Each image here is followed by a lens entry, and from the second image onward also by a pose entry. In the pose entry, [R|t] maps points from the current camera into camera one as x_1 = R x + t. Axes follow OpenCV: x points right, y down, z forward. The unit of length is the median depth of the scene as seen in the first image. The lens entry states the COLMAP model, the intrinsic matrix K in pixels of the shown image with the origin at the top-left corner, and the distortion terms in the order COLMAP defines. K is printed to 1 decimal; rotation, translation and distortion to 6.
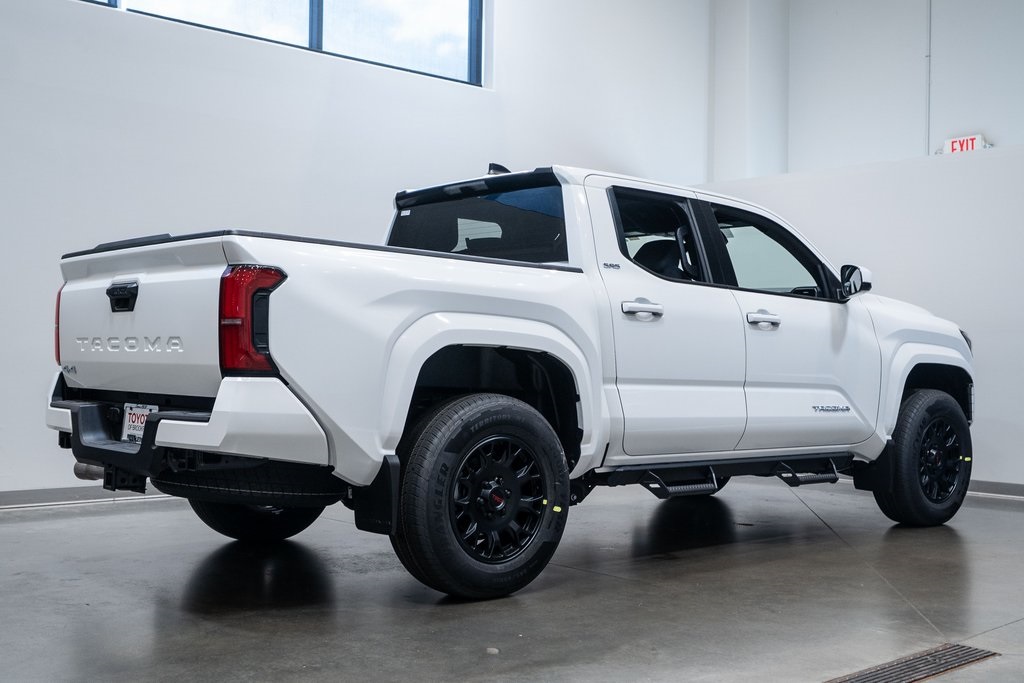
lens RADIAL K [[1192.3, 0, 512.0], [0, 1192.3, 341.5], [0, 0, 1]] dist [0.011440, 0.005851]
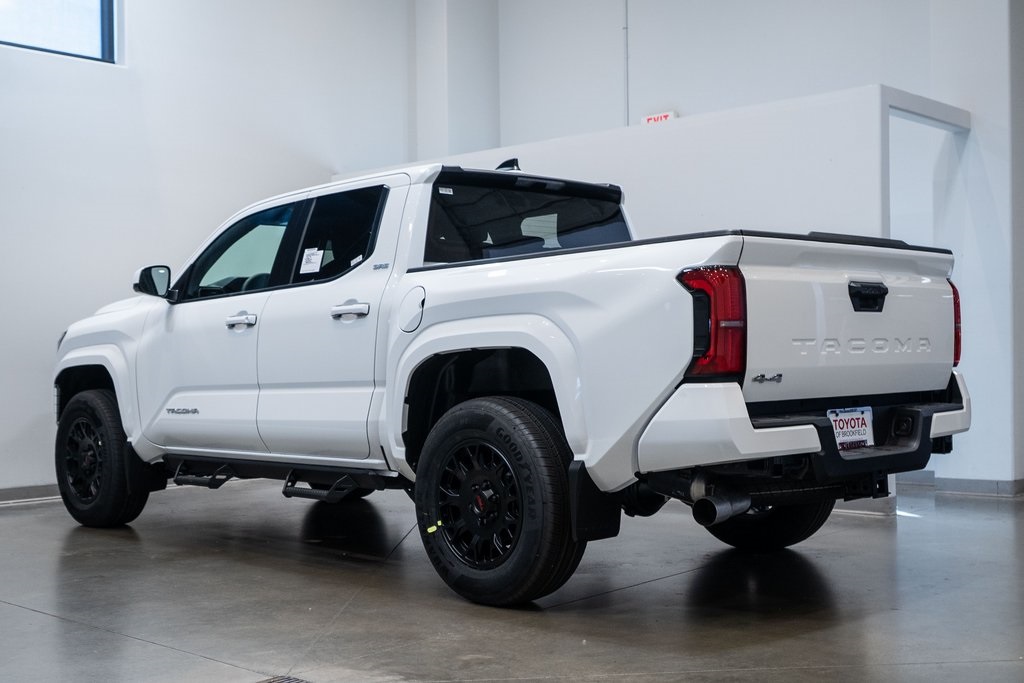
lens RADIAL K [[1273.9, 0, 512.0], [0, 1273.9, 341.5], [0, 0, 1]] dist [-0.024044, -0.030332]
pose [[-0.042957, -0.002927, 0.999073, -1.188713], [0.002901, 0.999991, 0.003055, -0.004443], [-0.999073, 0.003030, -0.042948, 1.185863]]
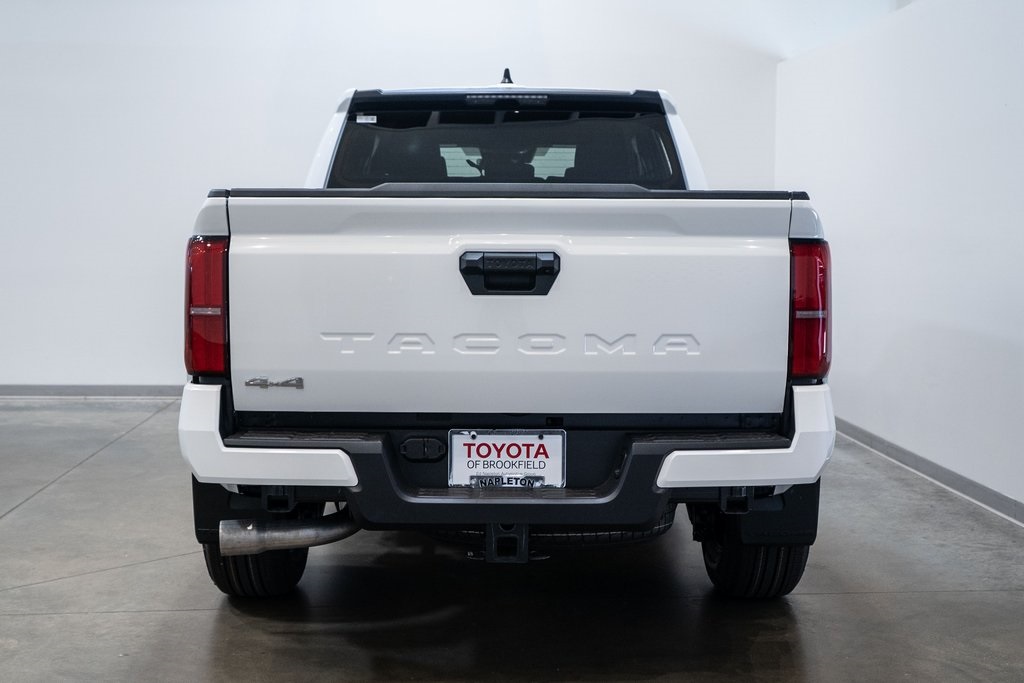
lens RADIAL K [[1273.9, 0, 512.0], [0, 1273.9, 341.5], [0, 0, 1]] dist [-0.024044, -0.030332]
pose [[0.654644, -0.077967, 0.751906, -0.763546], [-0.005667, 0.994133, 0.108019, -0.067255], [-0.755916, -0.074975, 0.650361, 0.481693]]
